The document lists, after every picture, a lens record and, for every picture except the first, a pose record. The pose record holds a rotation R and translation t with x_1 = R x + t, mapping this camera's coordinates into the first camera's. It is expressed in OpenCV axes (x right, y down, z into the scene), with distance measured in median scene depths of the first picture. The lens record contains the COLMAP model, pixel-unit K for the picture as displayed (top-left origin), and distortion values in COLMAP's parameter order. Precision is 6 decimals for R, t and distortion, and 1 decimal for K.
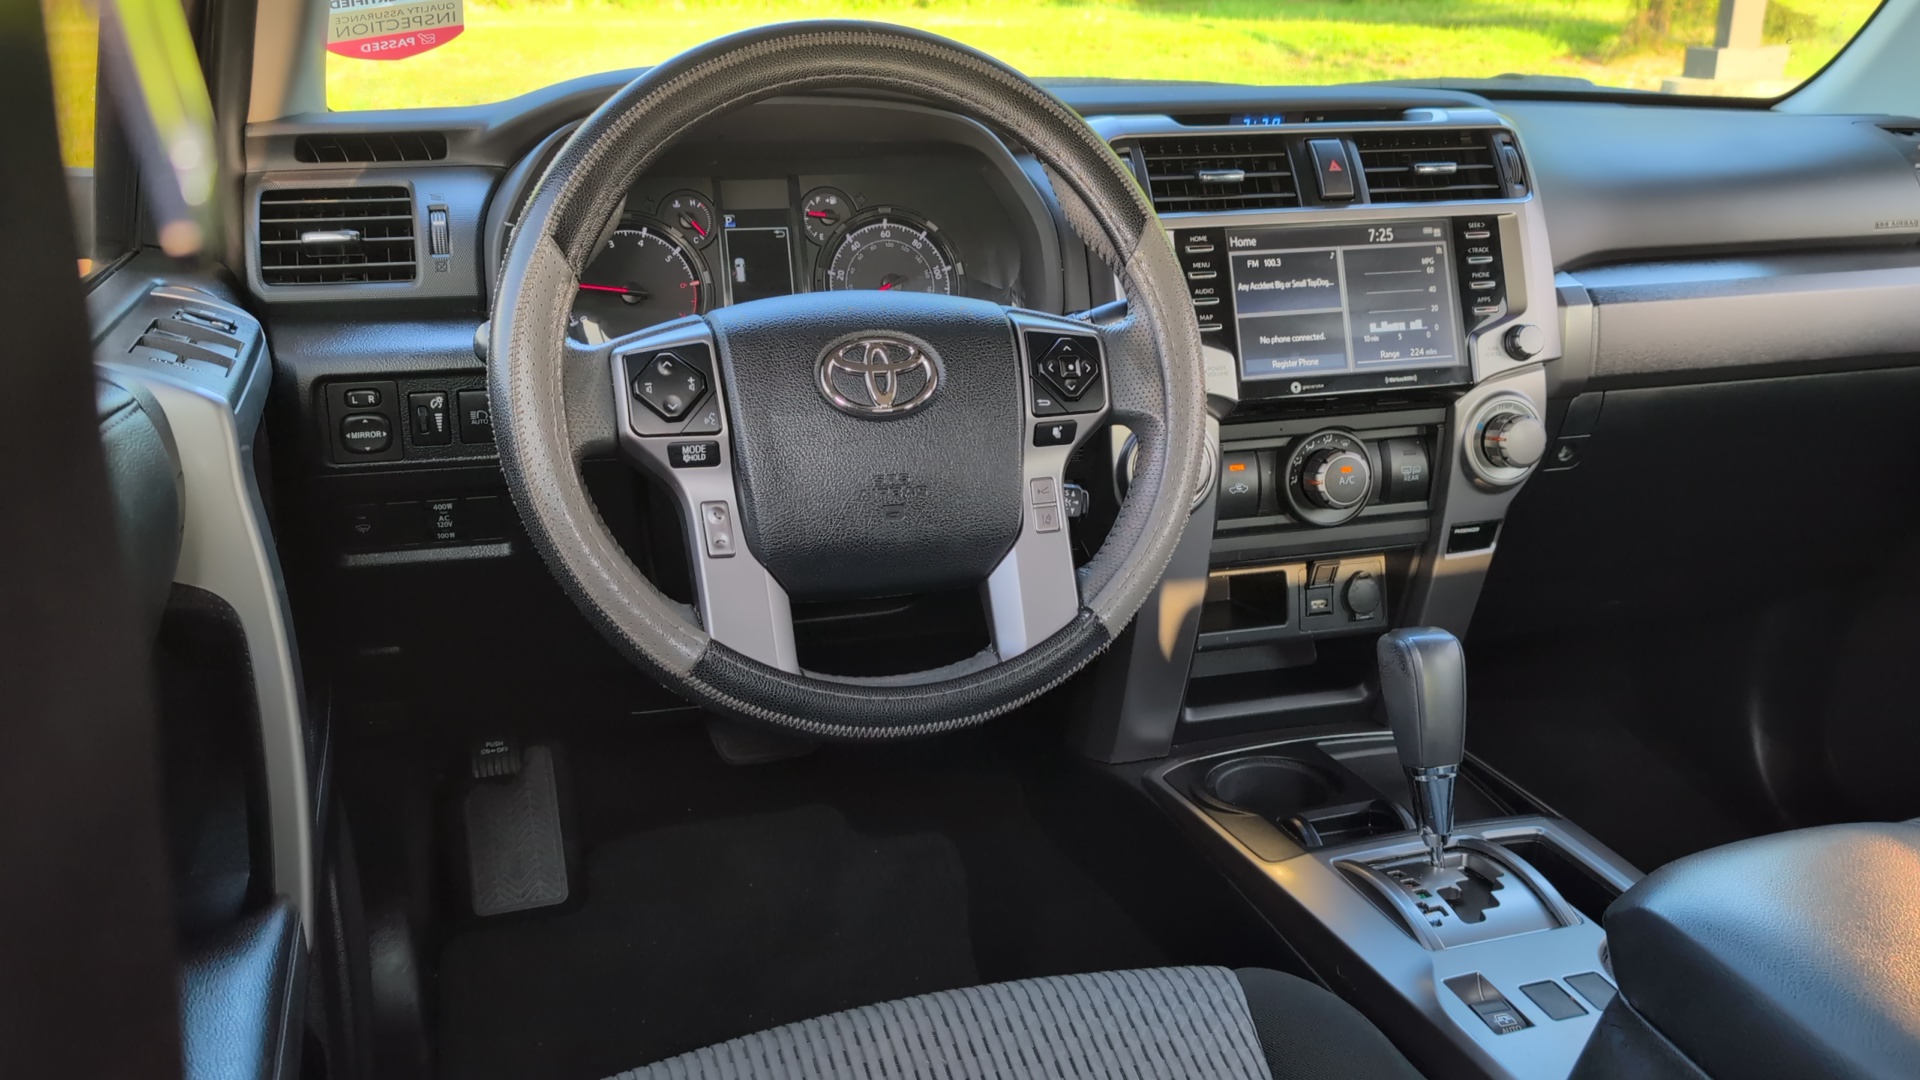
lens RADIAL K [[1514.8, 0, 970.4], [0, 1514.8, 546.8], [0, 0, 1]] dist [0.008120, -0.031492]
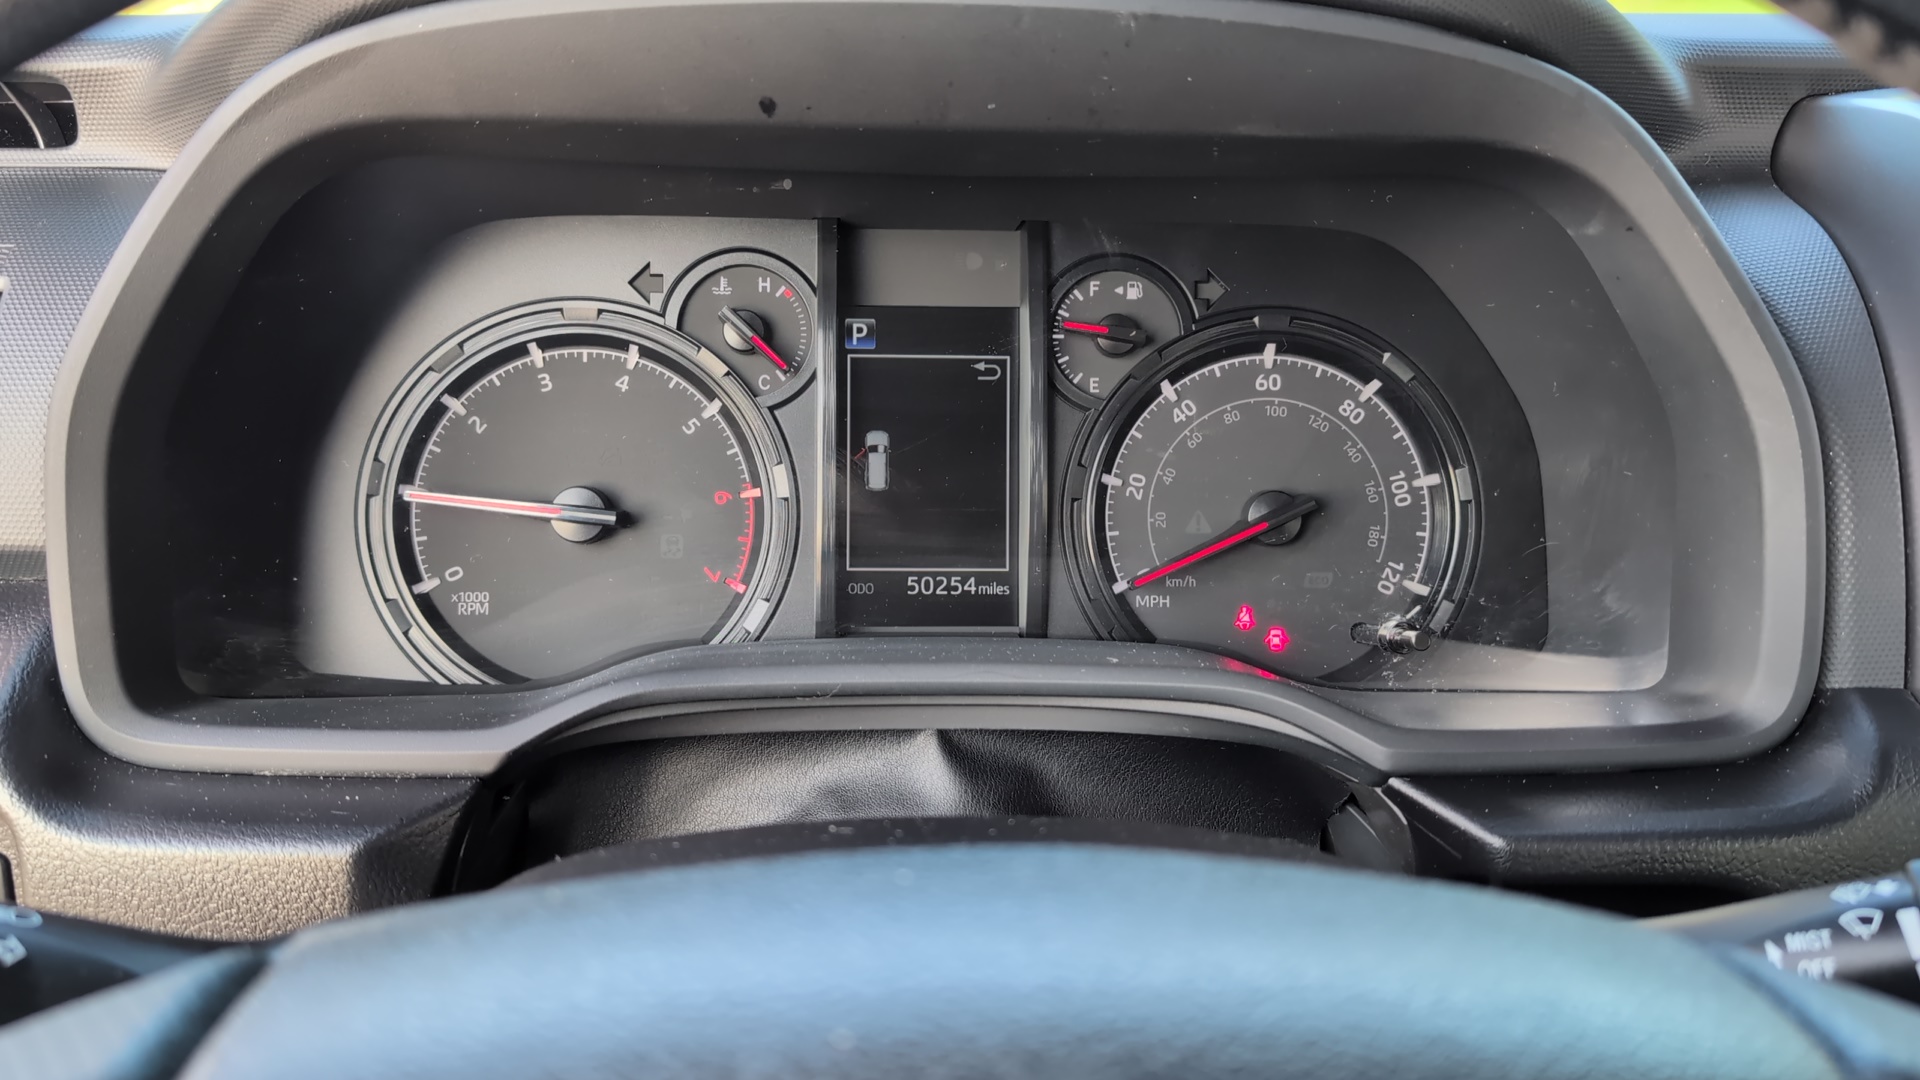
lens RADIAL K [[1514.8, 0, 964.1], [0, 1514.8, 529.4], [0, 0, 1]] dist [0.008120, -0.031492]
pose [[0.962232, 0.087748, -0.257701, -0.029735], [-0.091828, 0.995768, -0.003814, -0.168397], [0.256276, 0.027334, 0.966217, 0.642854]]
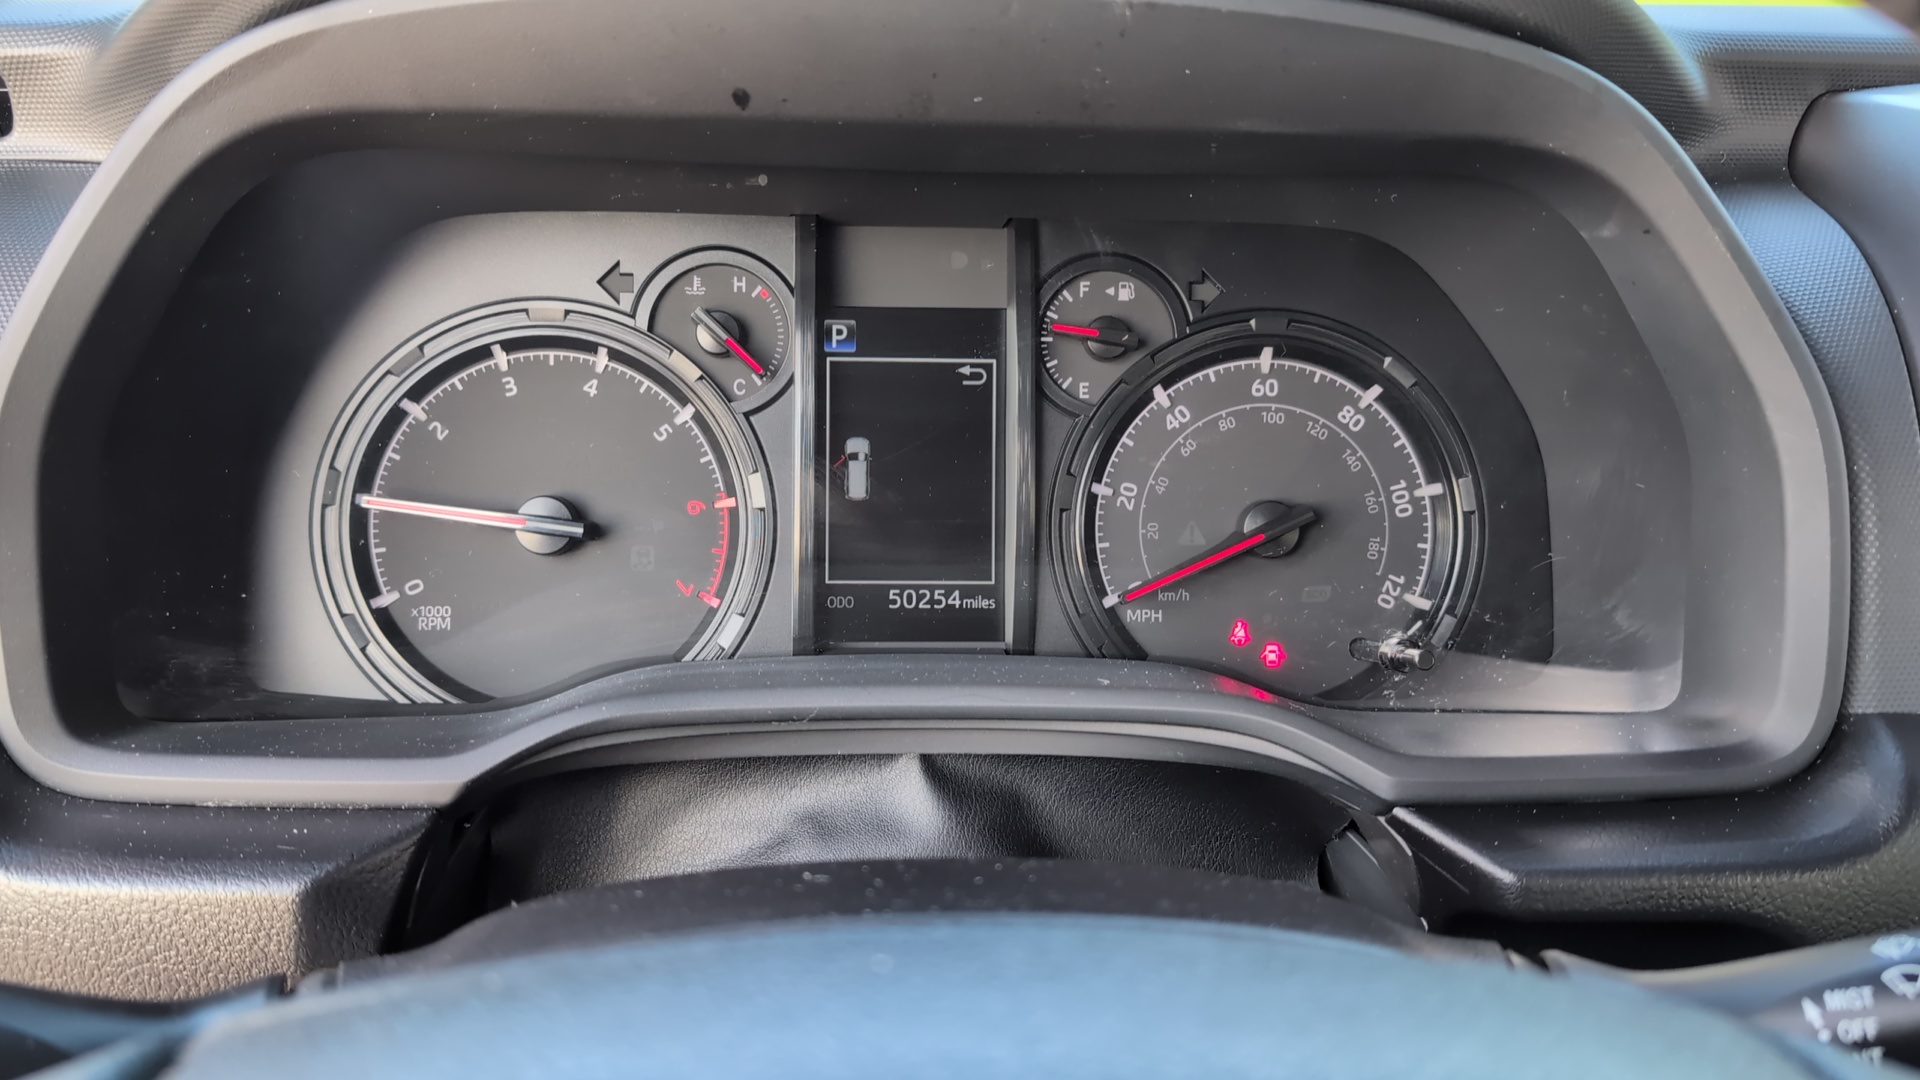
lens RADIAL K [[1514.8, 0, 964.7], [0, 1514.8, 535.7], [0, 0, 1]] dist [0.008120, -0.031492]
pose [[0.964898, 0.091753, -0.246076, -0.034309], [-0.093128, 0.995636, 0.006071, -0.173706], [0.245559, 0.017059, 0.969231, 0.657874]]
